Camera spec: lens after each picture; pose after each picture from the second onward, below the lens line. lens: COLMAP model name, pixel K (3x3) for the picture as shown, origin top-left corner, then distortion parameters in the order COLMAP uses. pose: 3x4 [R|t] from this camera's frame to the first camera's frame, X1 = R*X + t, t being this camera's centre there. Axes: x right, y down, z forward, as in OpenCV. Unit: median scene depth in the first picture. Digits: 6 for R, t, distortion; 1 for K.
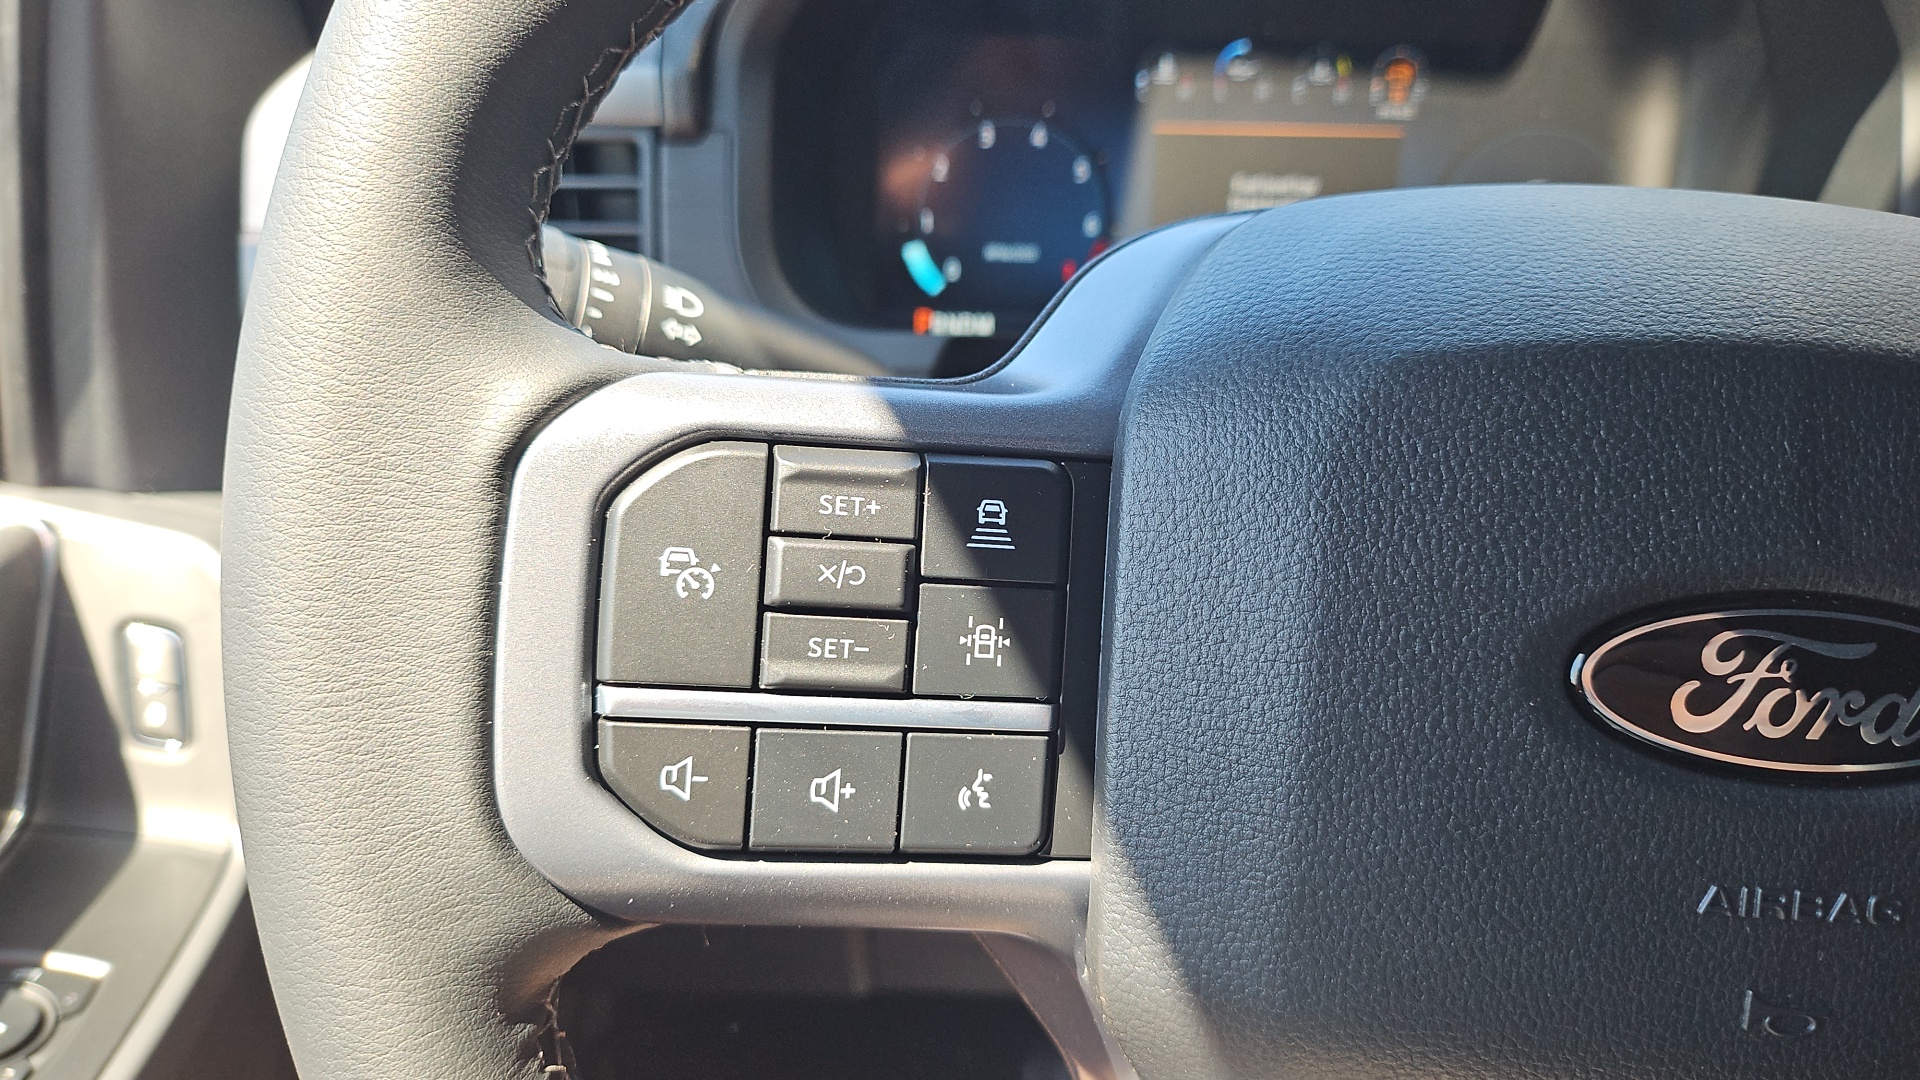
lens RADIAL K [[1293.5, 0, 850.0], [0, 1293.5, 531.5], [0, 0, 1]] dist [0.001345, 0.002322]
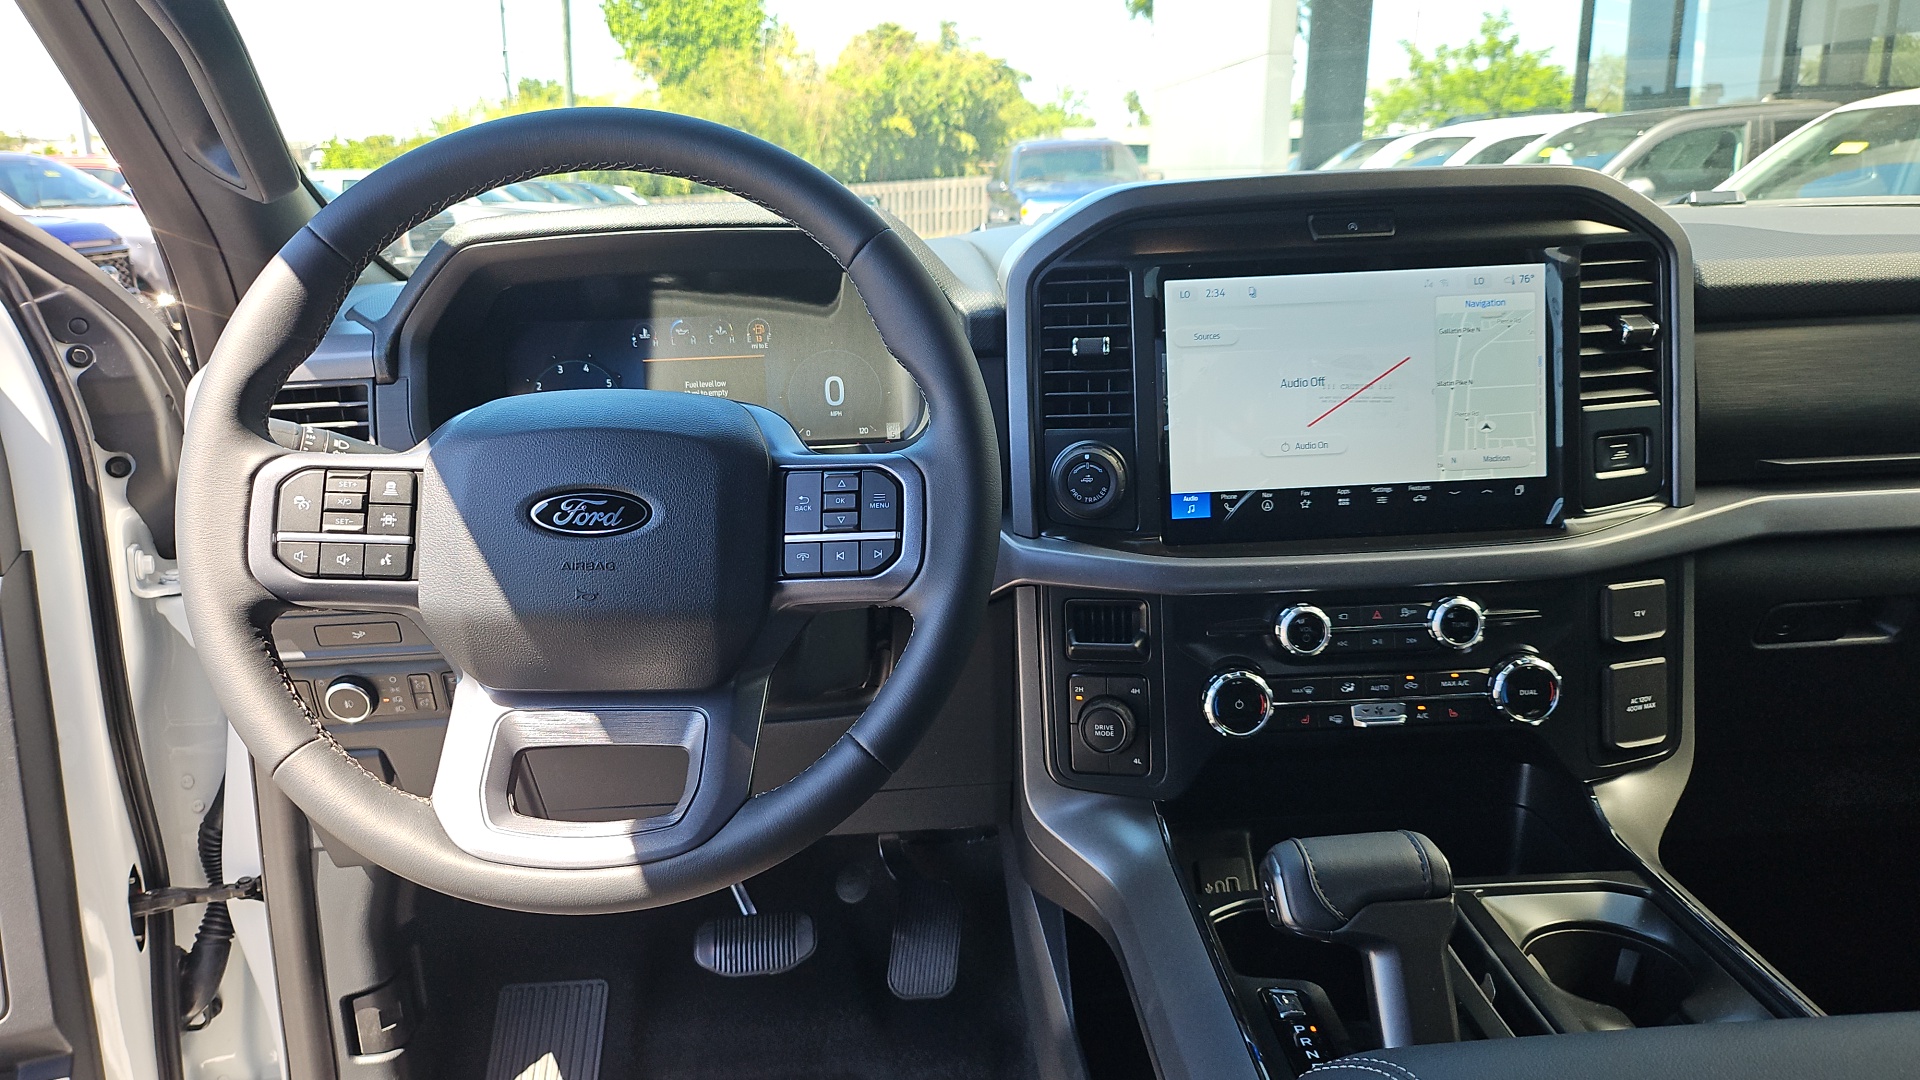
lens RADIAL K [[1318.3, 0, 960.0], [0, 1318.3, 540.0], [0, 0, 1]] dist [0.007119, 0.002750]
pose [[0.996504, -0.062275, 0.055685, 1.630556], [0.069526, 0.987777, -0.139512, 0.841285], [-0.046316, 0.142896, 0.988653, -3.015179]]
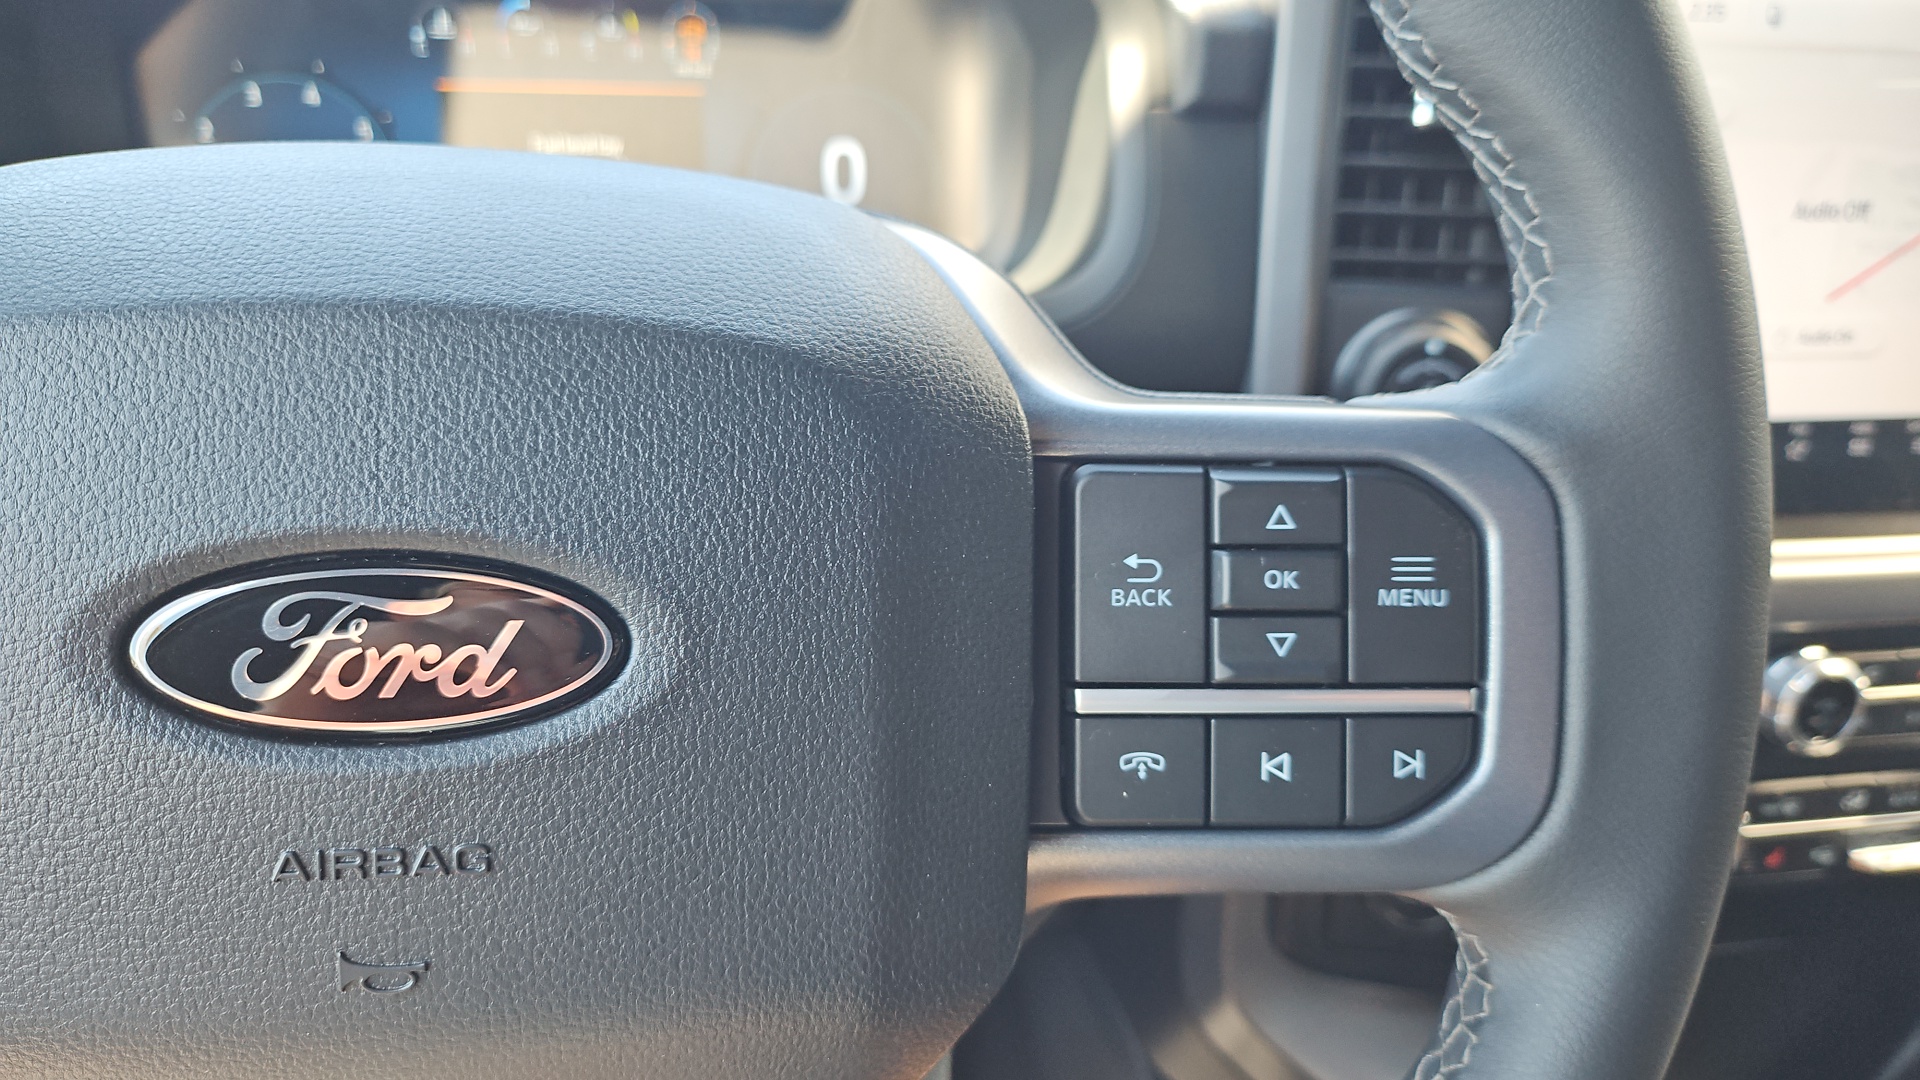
lens RADIAL K [[1375.6, 0, 960.0], [0, 1375.6, 540.0], [0, 0, 1]] dist [-0.038301, -0.000431]
pose [[0.974192, -0.063174, 0.216699, 0.946165], [0.059495, 0.997953, 0.023468, 0.040566], [-0.217738, -0.009970, 0.975956, -0.123564]]
